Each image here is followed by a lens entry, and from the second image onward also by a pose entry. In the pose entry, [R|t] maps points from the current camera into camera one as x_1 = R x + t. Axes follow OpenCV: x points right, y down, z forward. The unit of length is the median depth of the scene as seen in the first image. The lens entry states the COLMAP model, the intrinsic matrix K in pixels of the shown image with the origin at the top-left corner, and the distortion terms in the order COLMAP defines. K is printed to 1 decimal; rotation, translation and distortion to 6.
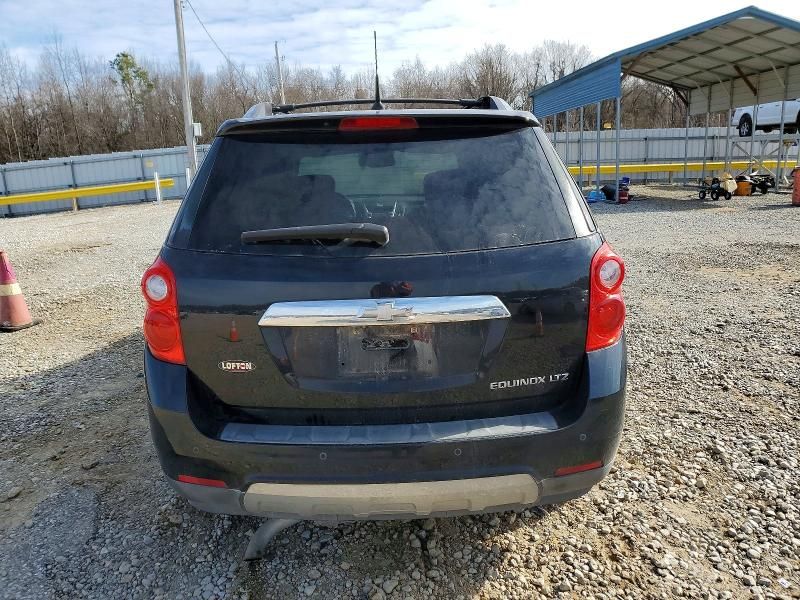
lens RADIAL K [[632.1, 0, 398.9], [0, 632.1, 300.2], [0, 0, 1]] dist [0.034332, -0.008658]
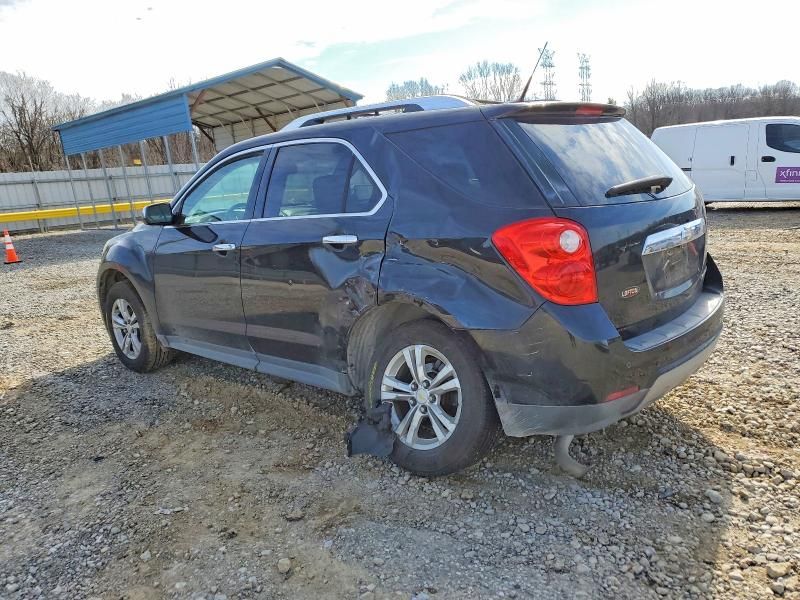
lens RADIAL K [[632.1, 0, 399.7], [0, 632.1, 299.3], [0, 0, 1]] dist [0.034332, -0.008658]
pose [[0.687166, -0.177544, 0.704472, -0.181915], [0.222443, 0.974525, 0.028626, -0.002495], [-0.691608, 0.137034, 0.709155, 0.052981]]
